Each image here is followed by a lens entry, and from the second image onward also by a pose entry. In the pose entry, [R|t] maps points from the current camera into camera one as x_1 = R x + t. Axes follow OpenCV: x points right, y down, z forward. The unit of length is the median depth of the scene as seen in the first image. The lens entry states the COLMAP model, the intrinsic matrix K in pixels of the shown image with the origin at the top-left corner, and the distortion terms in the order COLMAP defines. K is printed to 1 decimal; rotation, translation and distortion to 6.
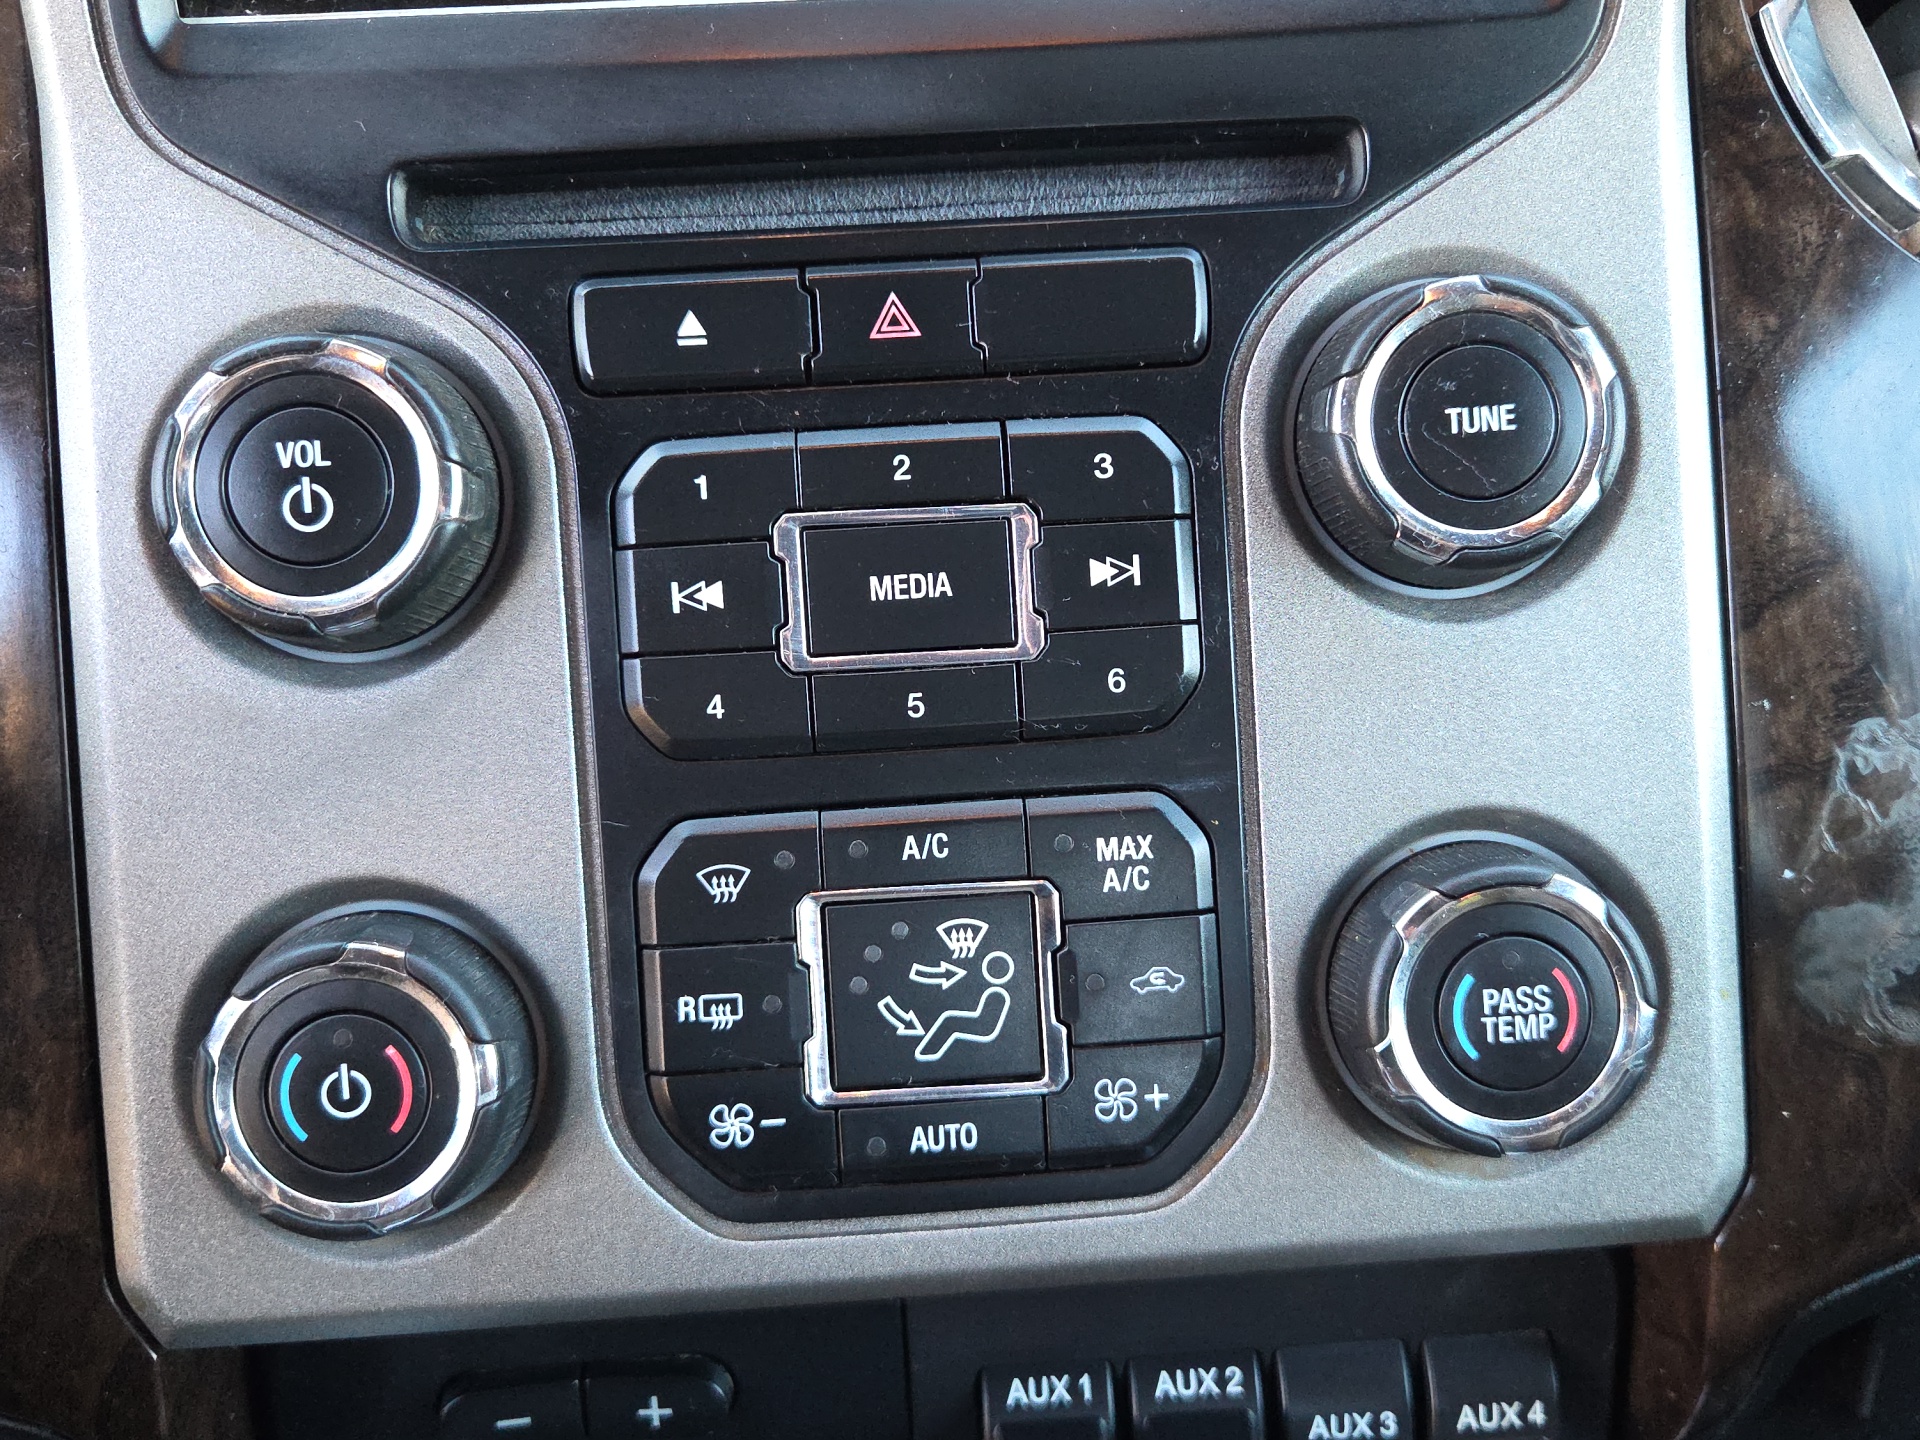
lens RADIAL K [[1788.2, 0, 968.5], [0, 1788.2, 693.5], [0, 0, 1]] dist [0.069965, -0.111668]
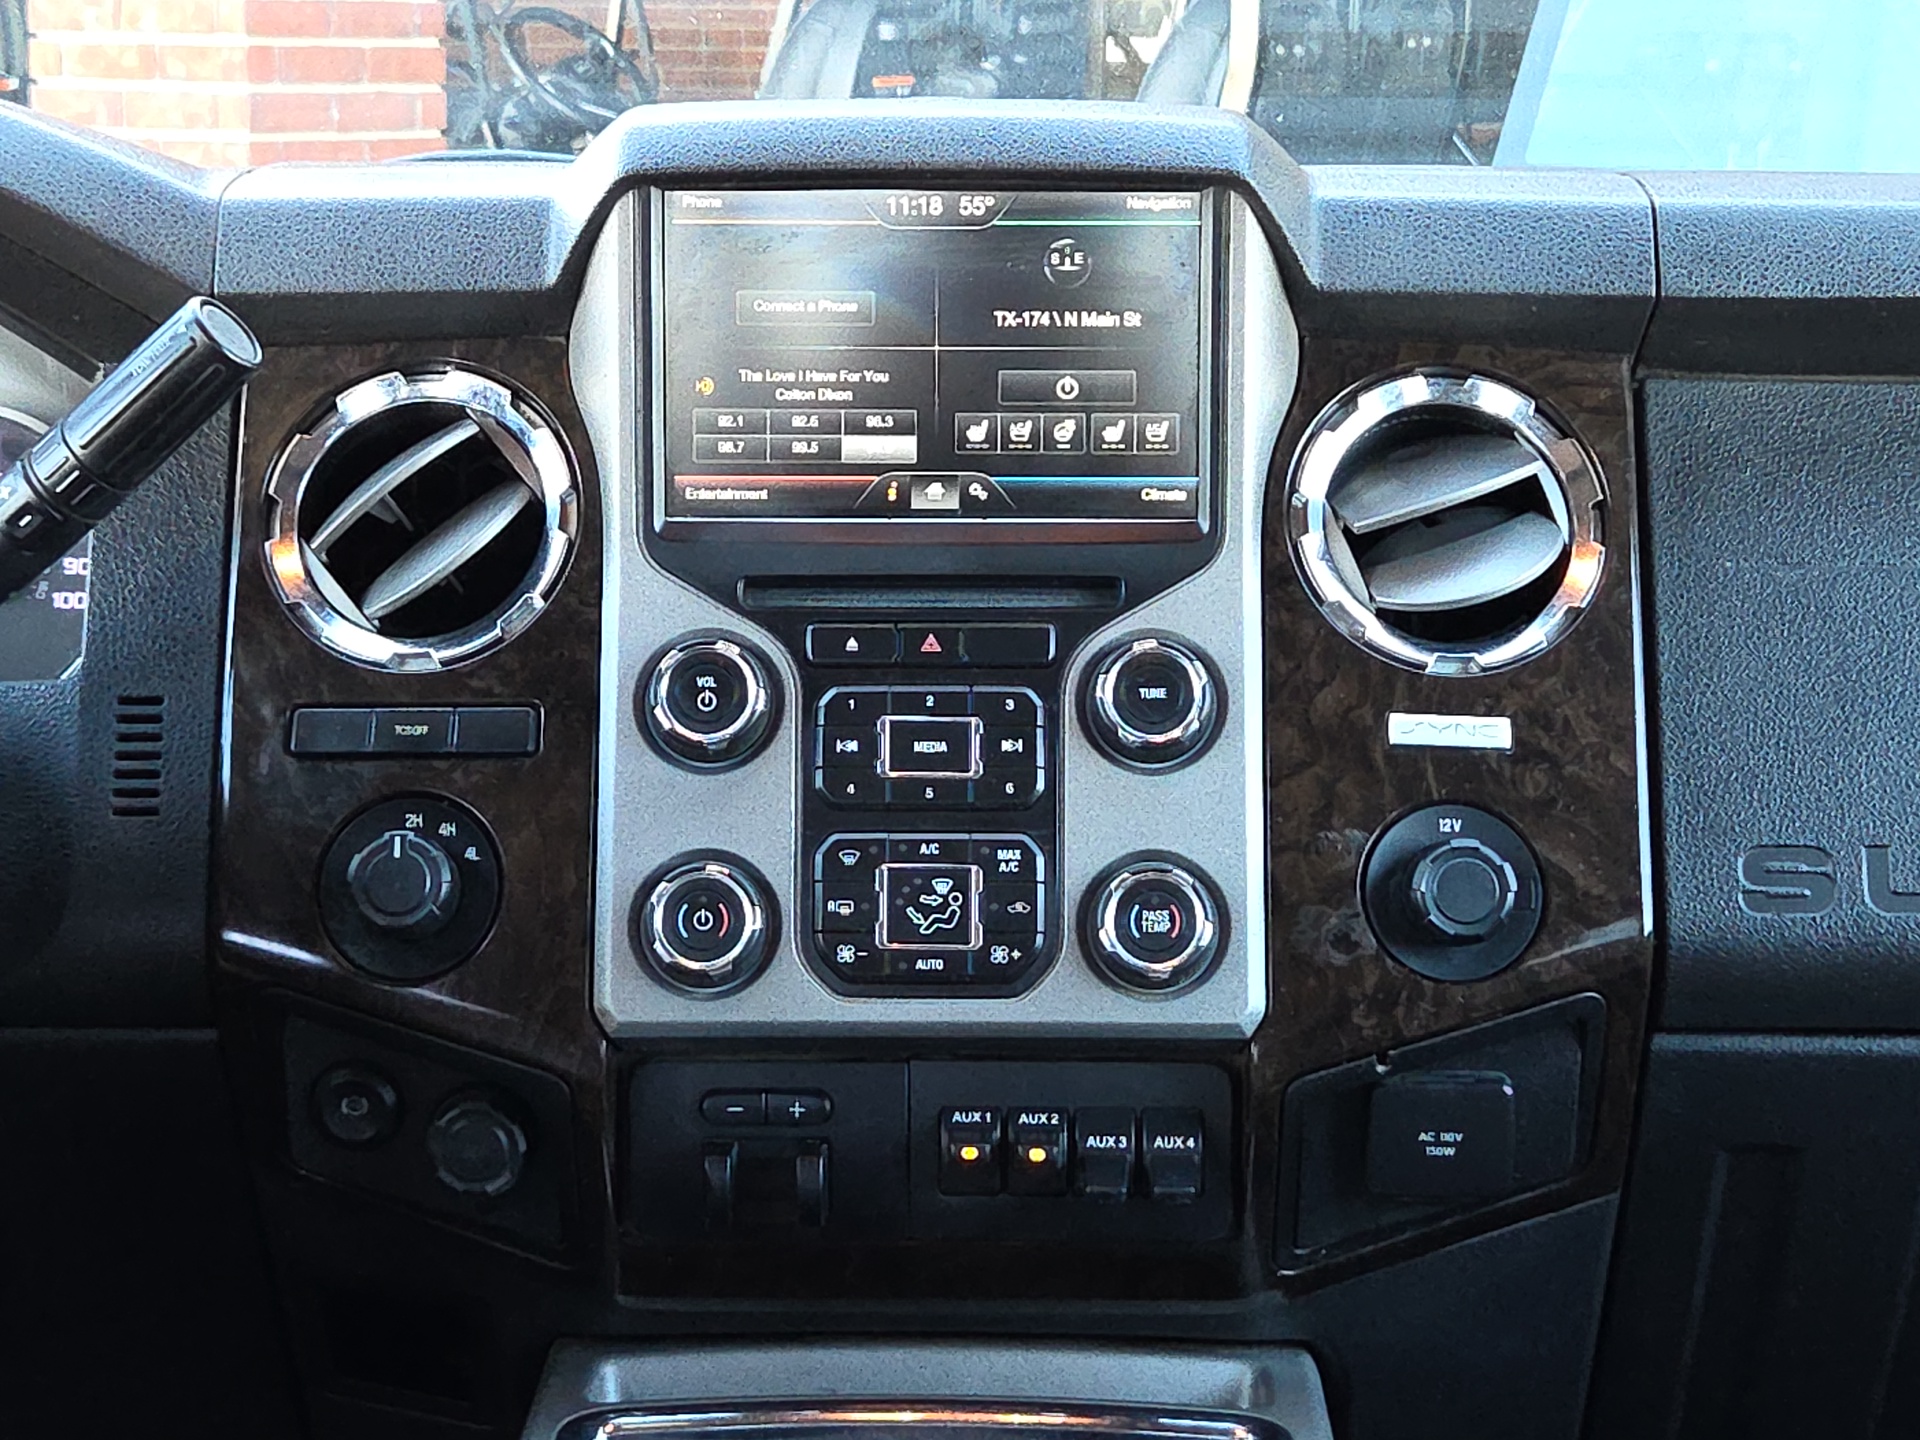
lens RADIAL K [[3716.0, 0, 936.6], [0, 3716.0, 697.6], [0, 0, 1]] dist [0.131537, -0.239211]
pose [[0.996461, 0.052459, -0.065681, 0.315928], [-0.065080, 0.976000, -0.207818, 0.958789], [0.053203, 0.211357, 0.975960, -4.122562]]
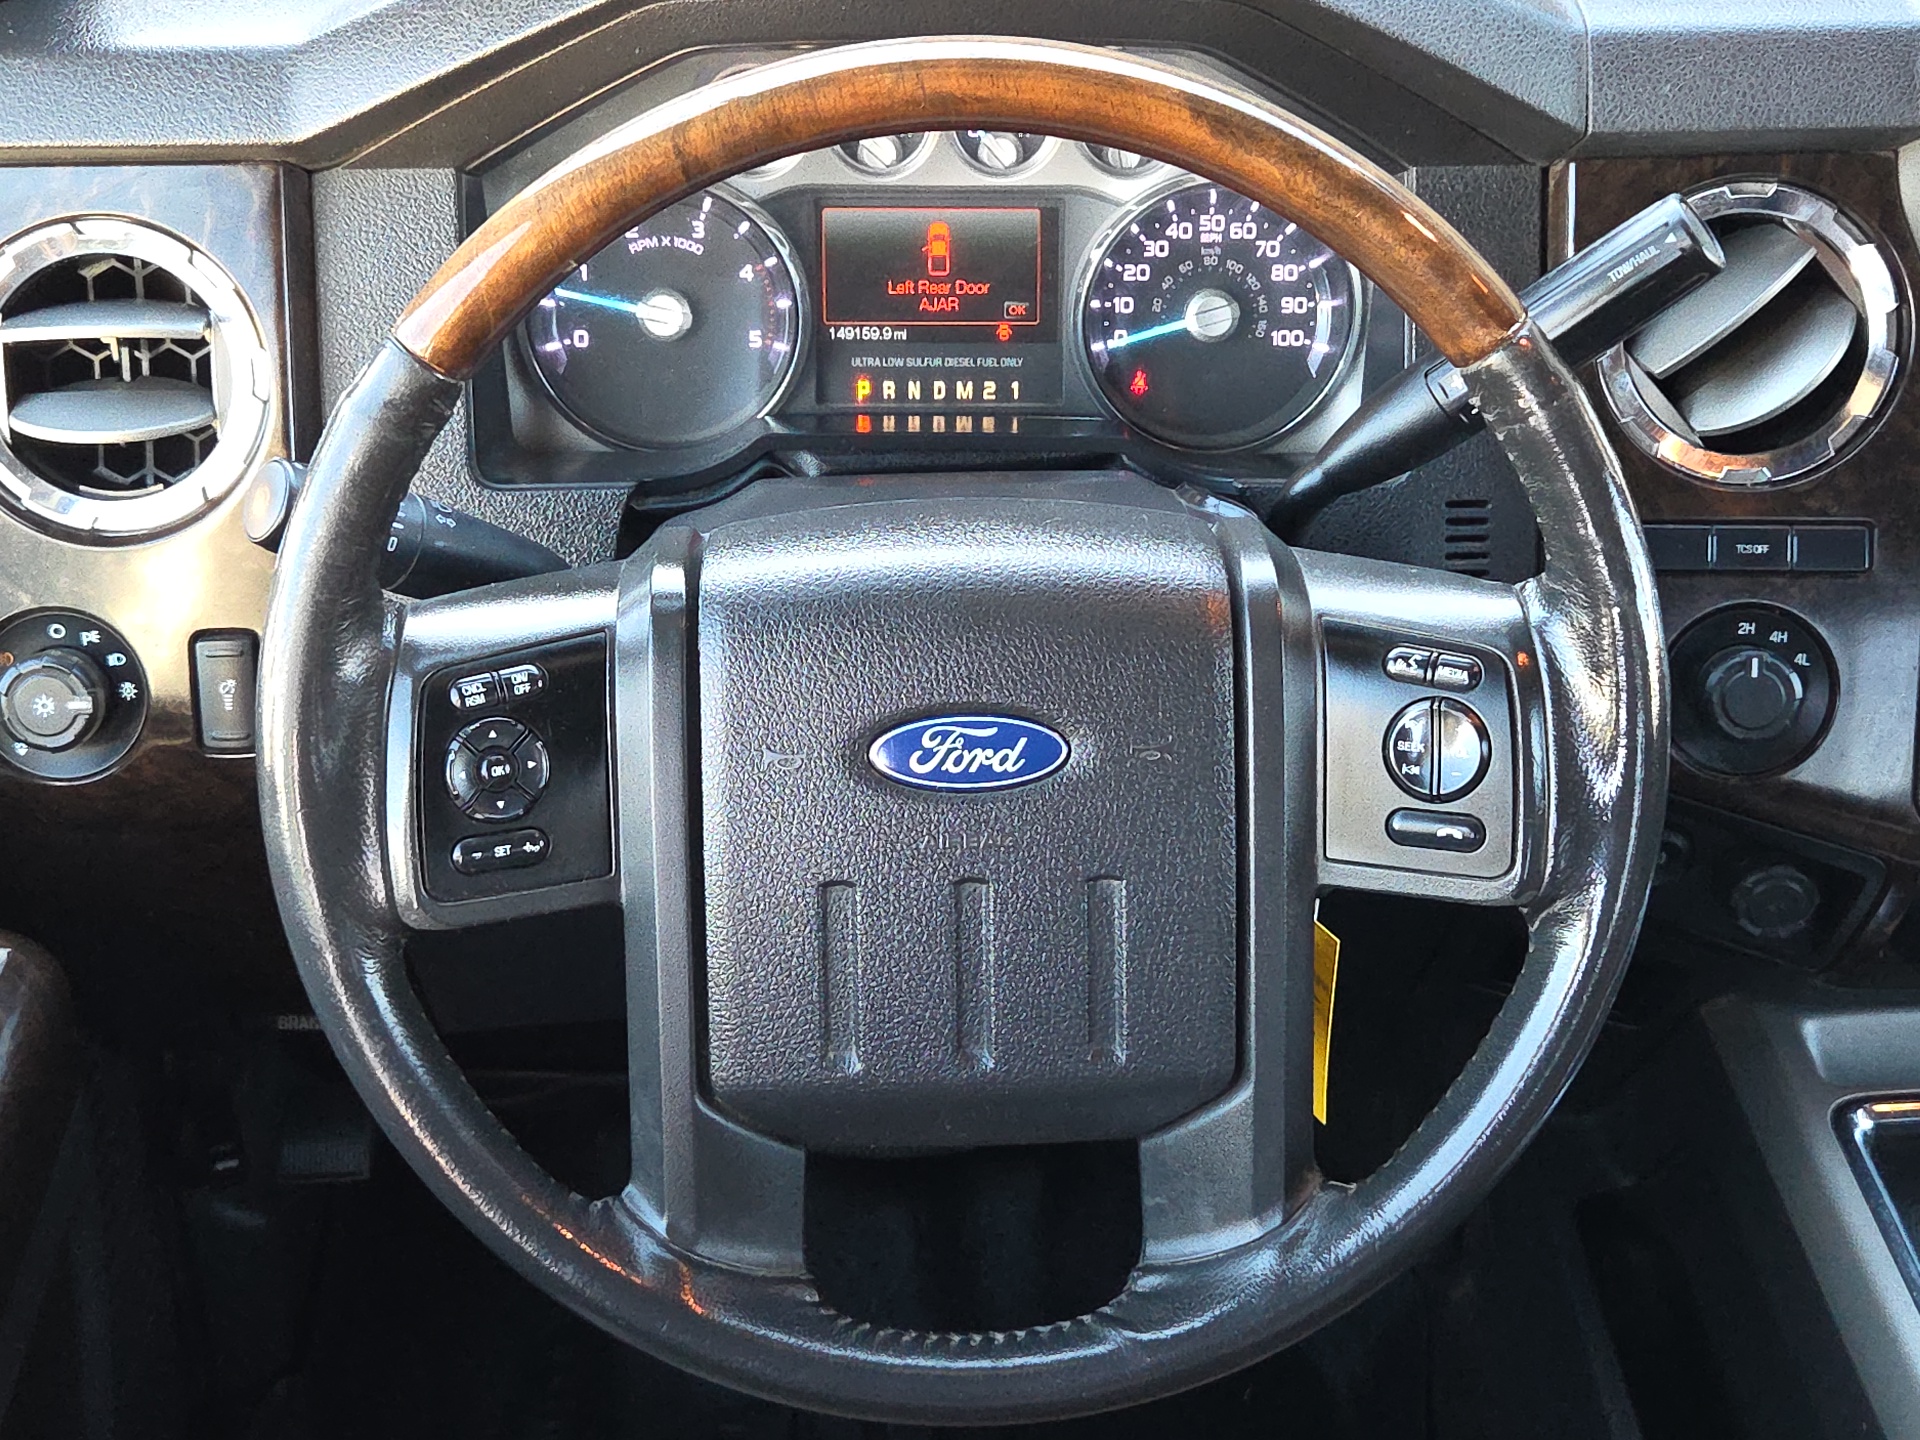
lens RADIAL K [[2752.1, 0, 956.0], [0, 2752.1, 685.3], [0, 0, 1]] dist [0.156439, -0.553115]
pose [[0.998710, 0.048879, 0.013742, -2.035787], [-0.050359, 0.988102, 0.145320, -0.397203], [-0.006475, -0.145824, 0.989289, -3.198451]]
